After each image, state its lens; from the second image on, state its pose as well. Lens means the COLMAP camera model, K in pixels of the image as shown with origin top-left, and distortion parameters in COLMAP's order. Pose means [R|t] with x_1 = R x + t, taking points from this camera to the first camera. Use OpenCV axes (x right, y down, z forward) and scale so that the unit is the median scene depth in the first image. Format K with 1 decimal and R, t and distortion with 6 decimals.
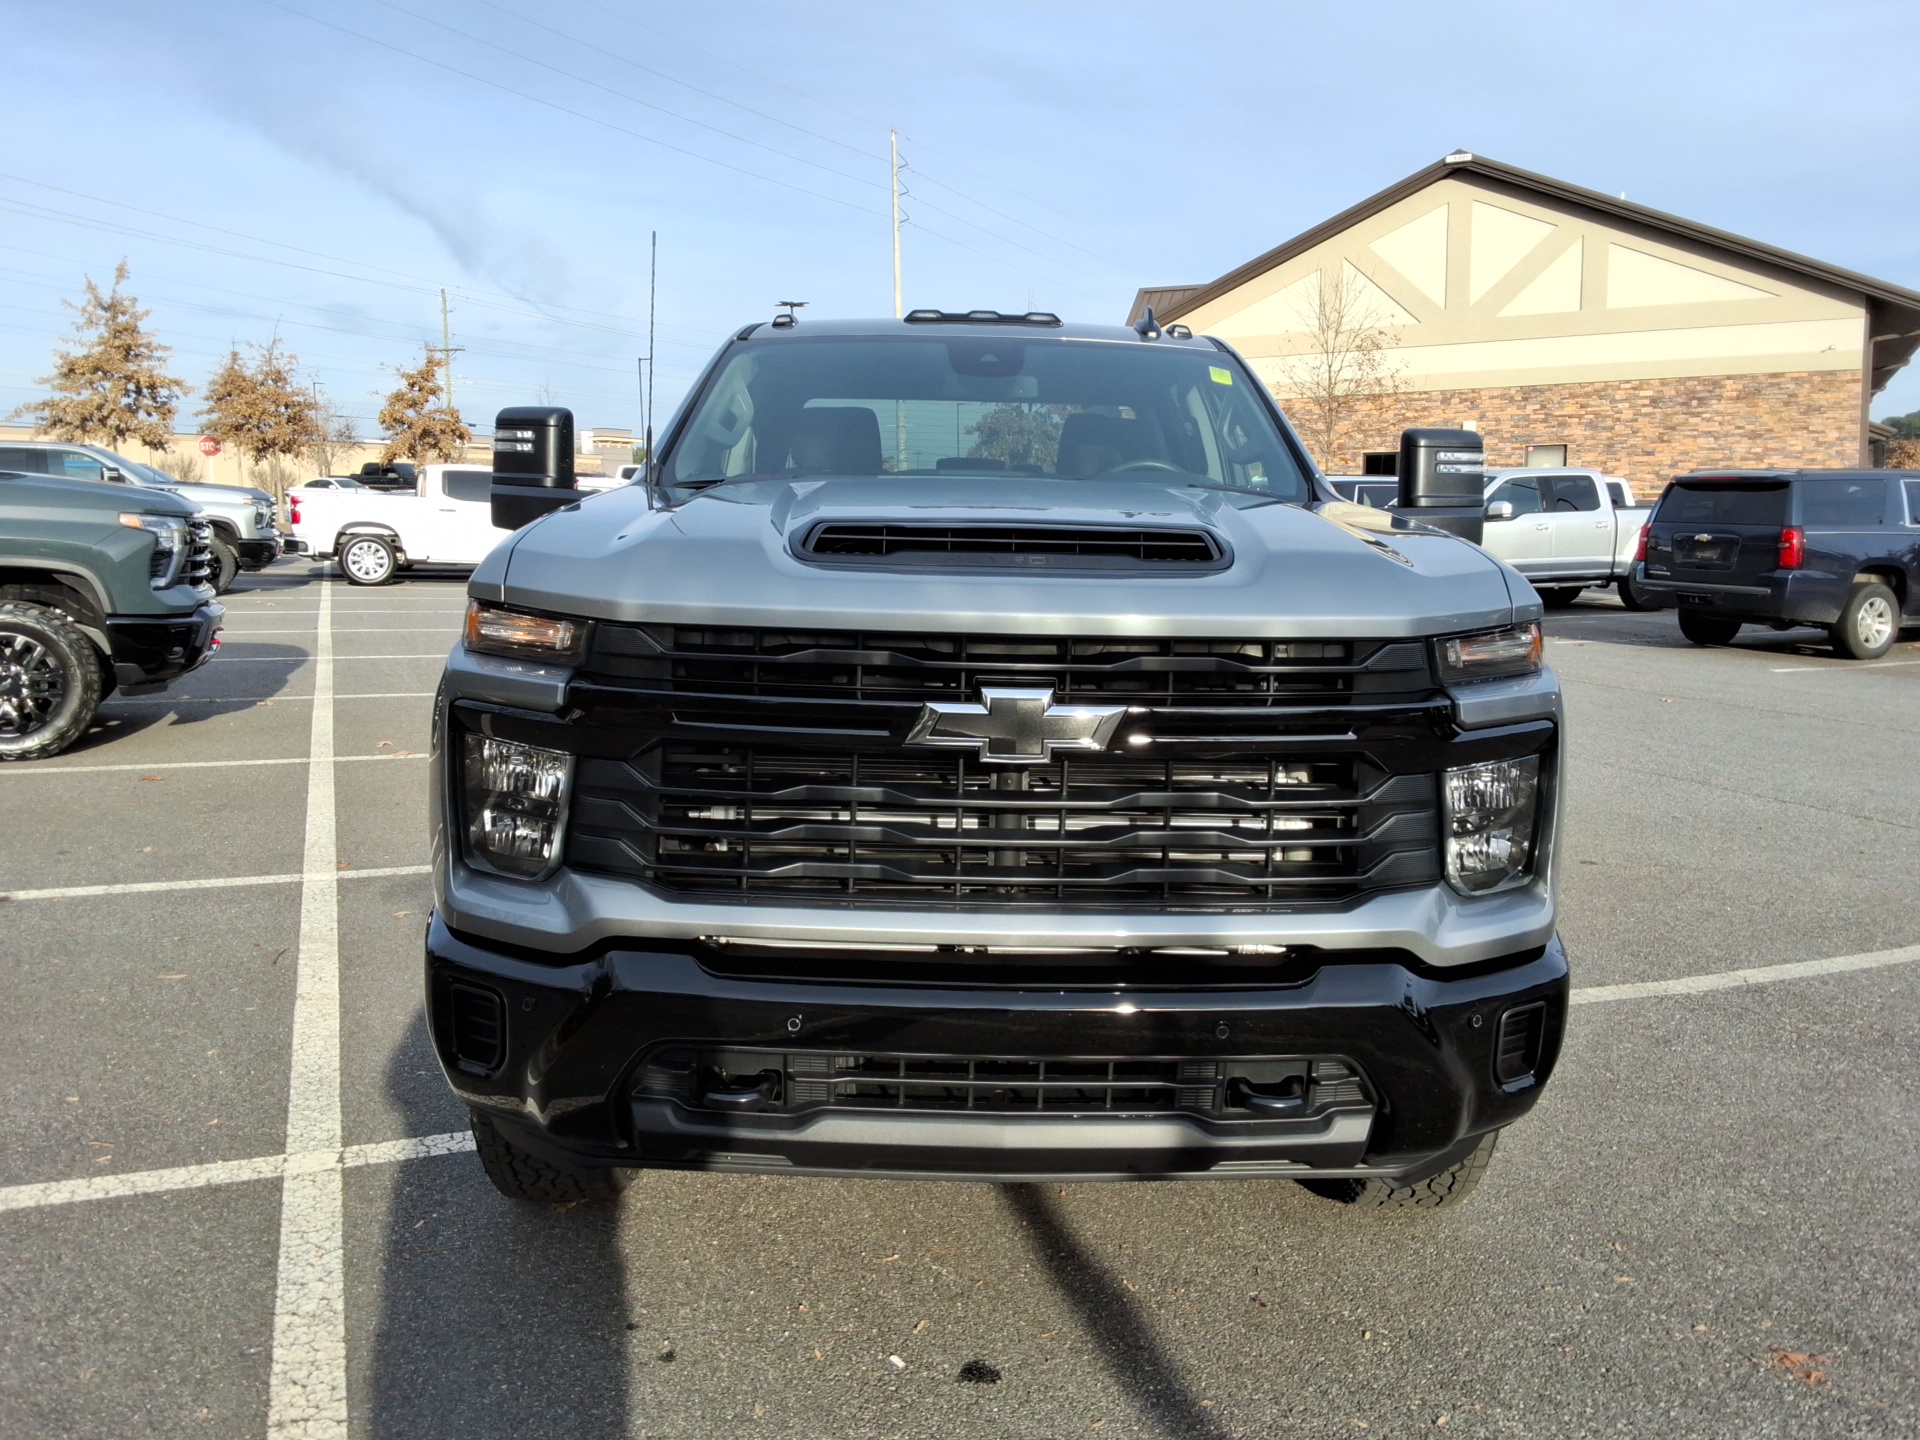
lens RADIAL K [[1536.7, 0, 966.4], [0, 1536.7, 704.9], [0, 0, 1]] dist [0.113108, -0.170703]
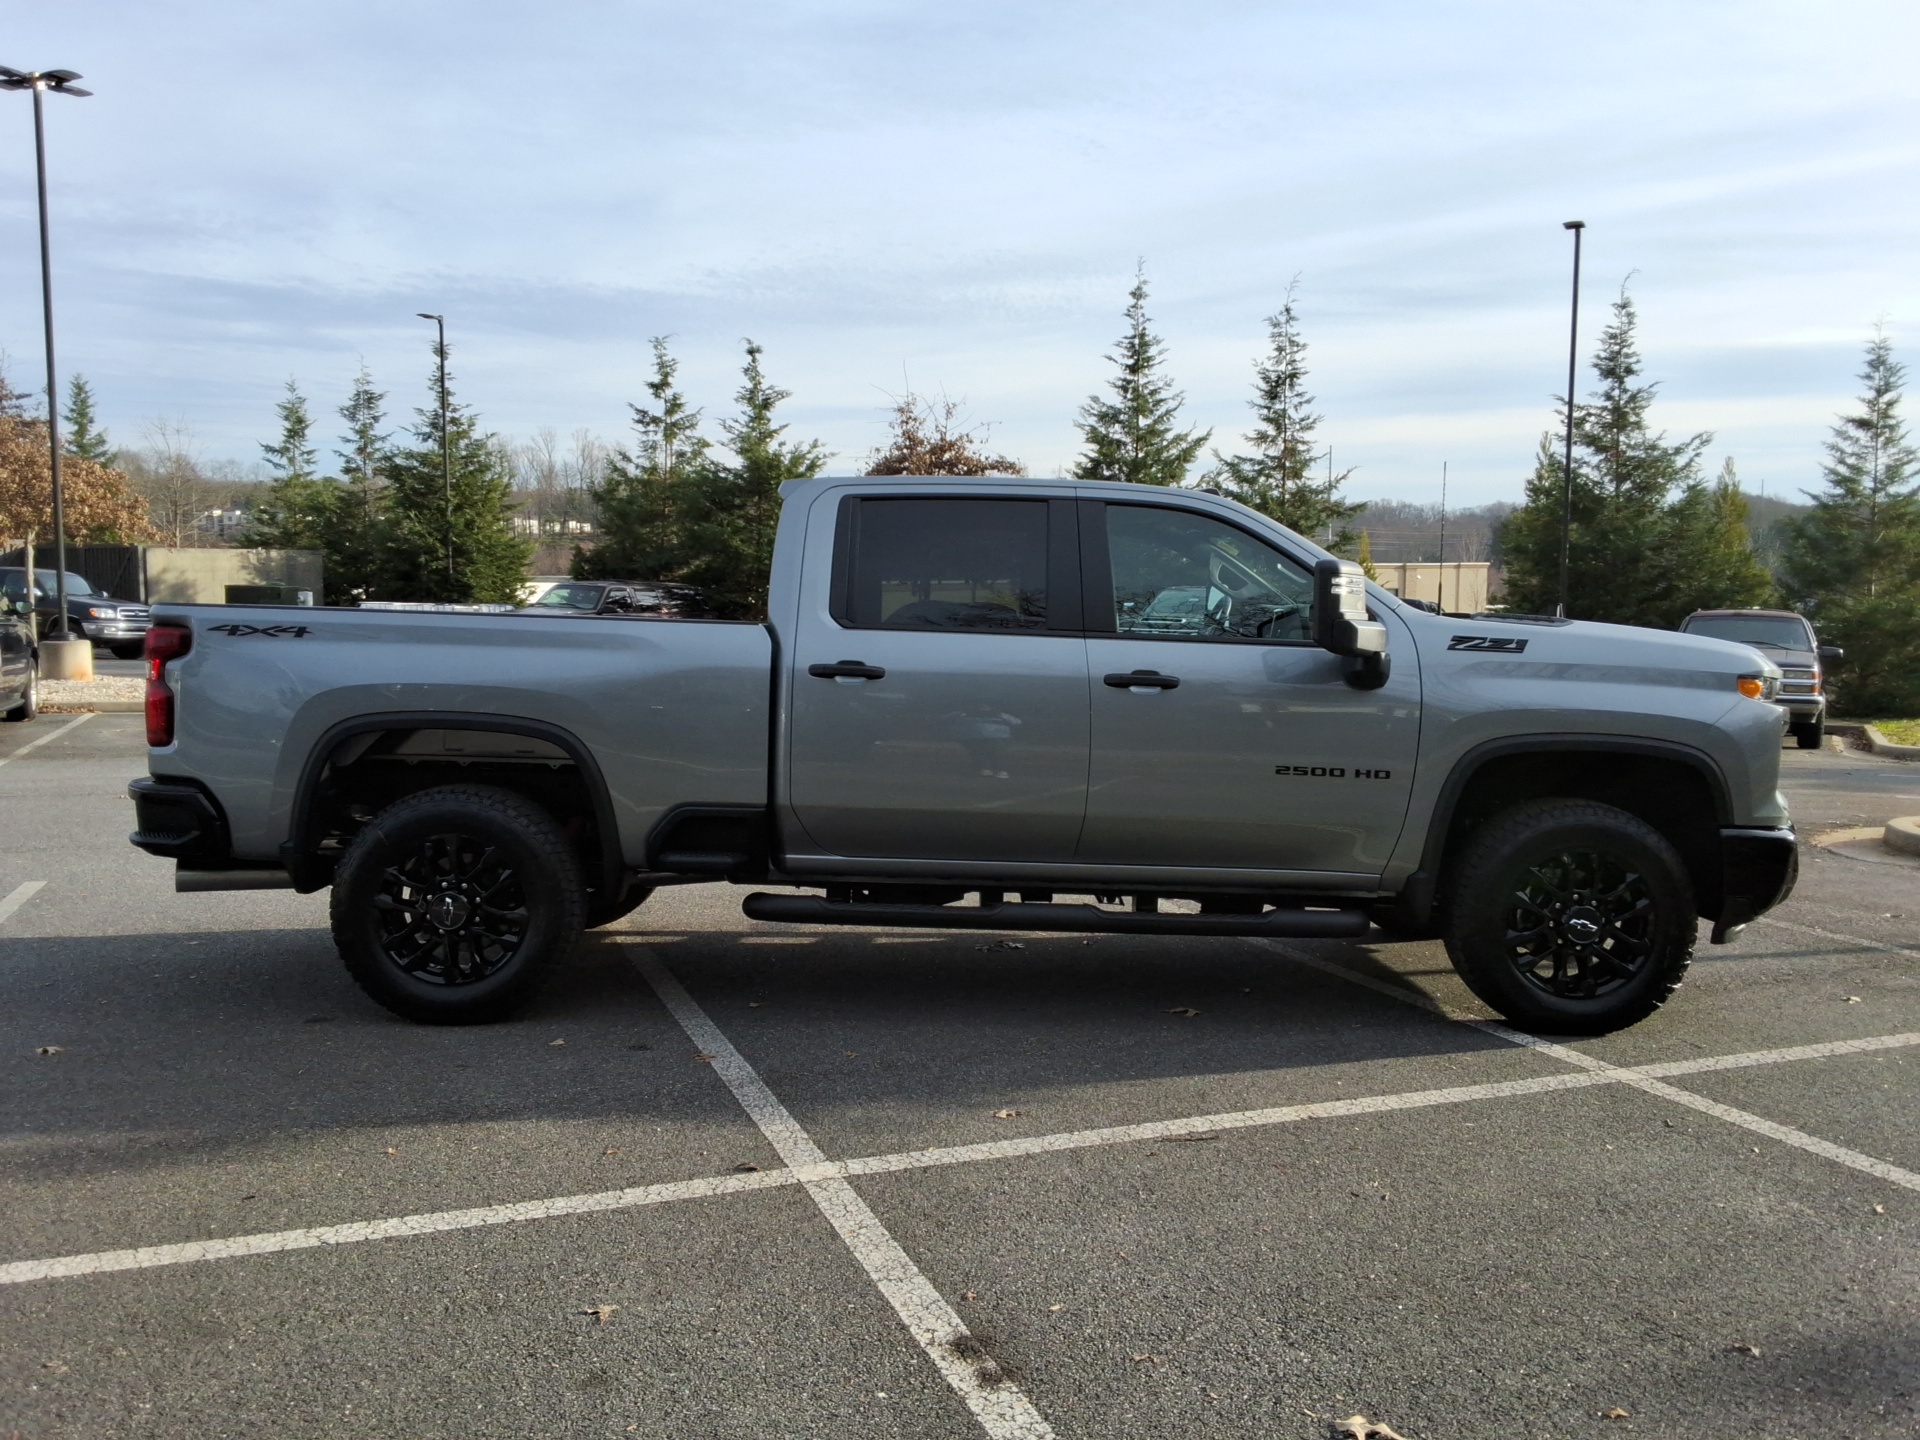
lens RADIAL K [[1544.8, 0, 969.8], [0, 1544.8, 708.9], [0, 0, 1]] dist [0.119304, -0.185328]
pose [[0.006210, -0.074744, 0.997183, -0.164660], [0.117032, 0.990404, 0.073507, -0.020763], [-0.993109, 0.116246, 0.014898, 0.135214]]
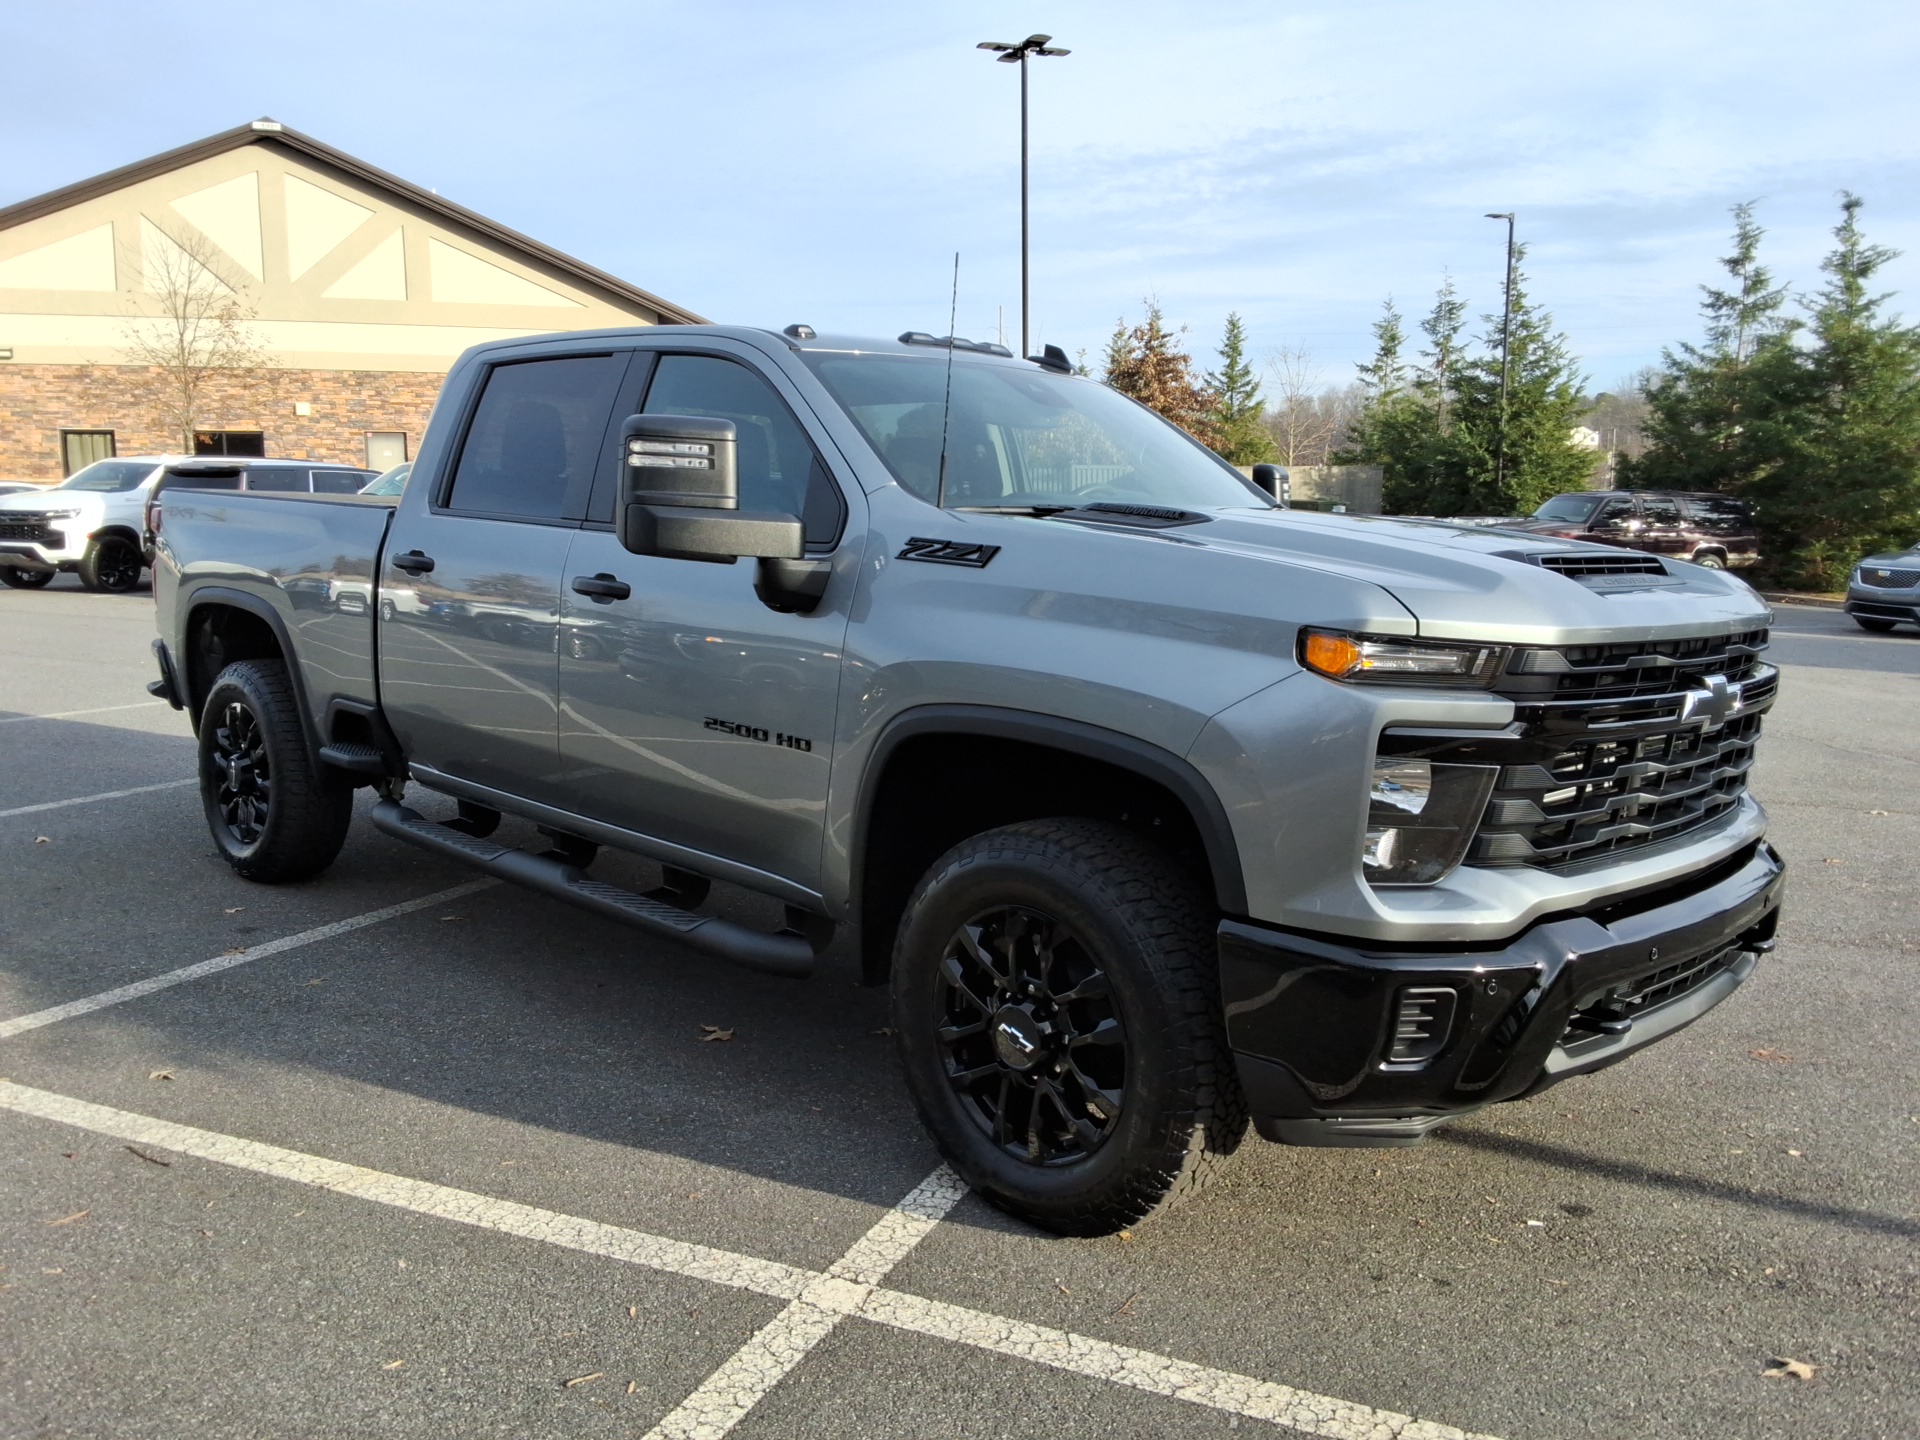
lens RADIAL K [[1536.7, 0, 966.4], [0, 1536.7, 704.9], [0, 0, 1]] dist [0.113108, -0.170703]
pose [[0.708324, -0.085837, 0.700649, -0.081939], [0.078147, 0.996013, 0.043019, -0.005717], [-0.701549, 0.024283, 0.712208, 0.028128]]
